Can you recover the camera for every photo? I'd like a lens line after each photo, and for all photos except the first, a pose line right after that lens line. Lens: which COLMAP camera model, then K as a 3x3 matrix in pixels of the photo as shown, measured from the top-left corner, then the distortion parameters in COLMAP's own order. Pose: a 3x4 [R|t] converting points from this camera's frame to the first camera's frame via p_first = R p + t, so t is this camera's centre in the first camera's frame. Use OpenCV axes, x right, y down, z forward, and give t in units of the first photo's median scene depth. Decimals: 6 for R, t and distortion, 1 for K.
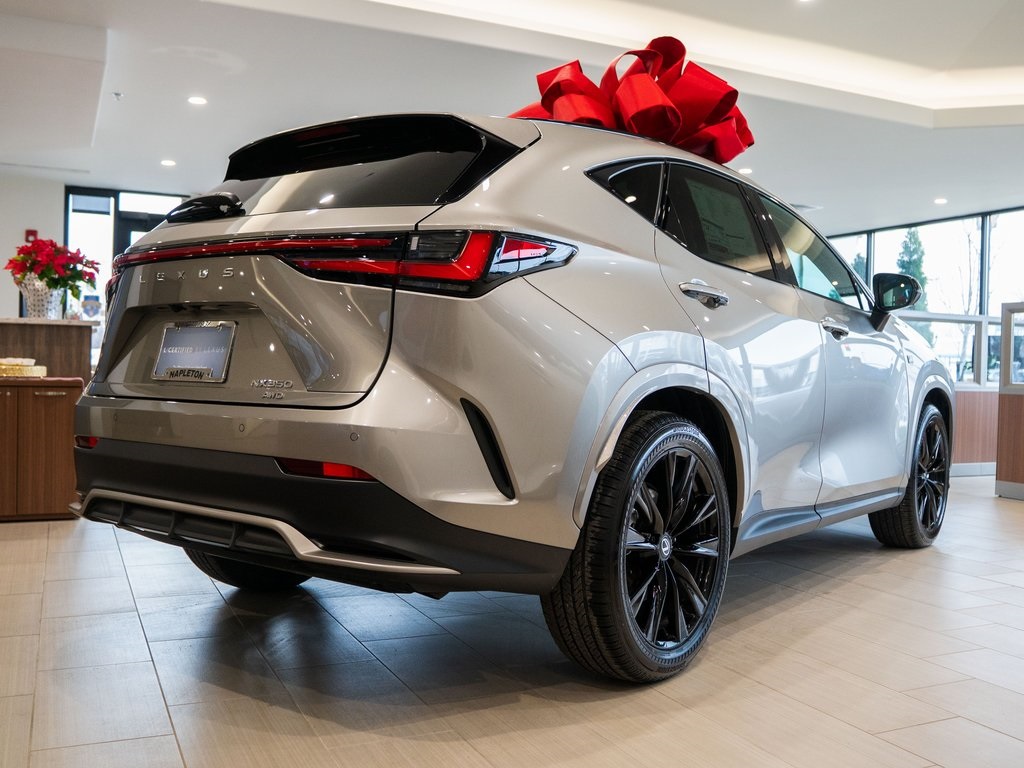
lens RADIAL K [[977.4, 0, 512.0], [0, 977.4, 384.0], [0, 0, 1]] dist [-0.094001, -0.002990]
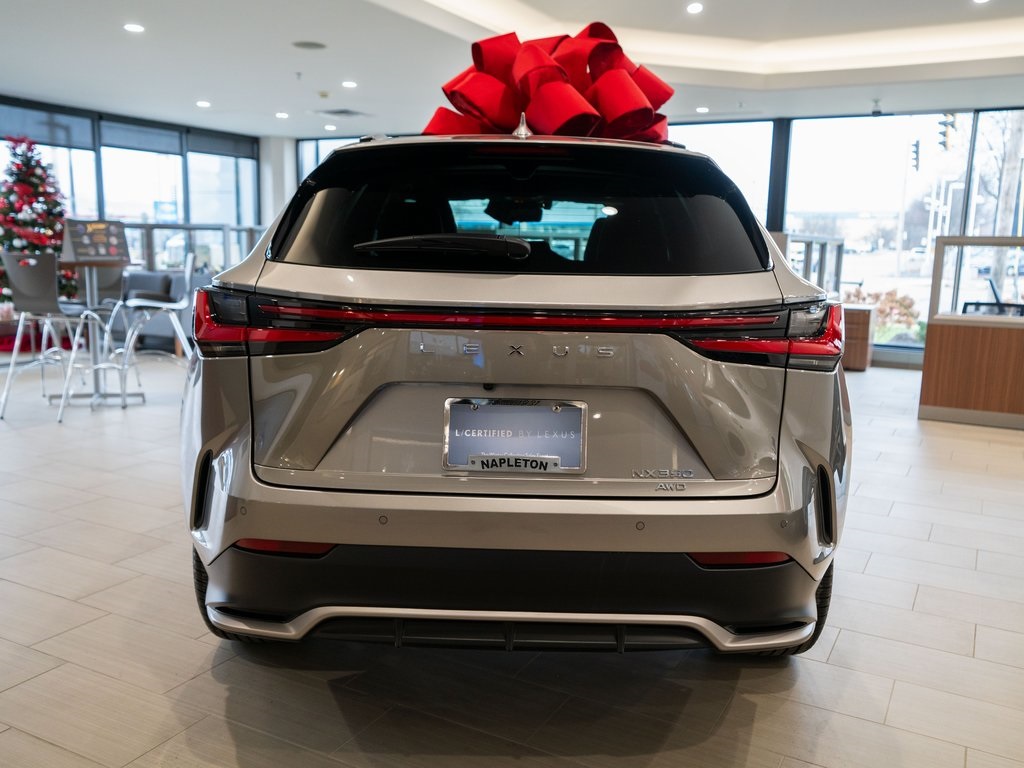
lens RADIAL K [[884.1, 0, 512.0], [0, 884.1, 384.0], [0, 0, 1]] dist [-0.005606, -0.003241]
pose [[0.809516, -0.095942, 0.579205, -0.803347], [0.004446, 0.987530, 0.157366, -0.207155], [-0.587081, -0.124816, 0.799848, 0.404386]]
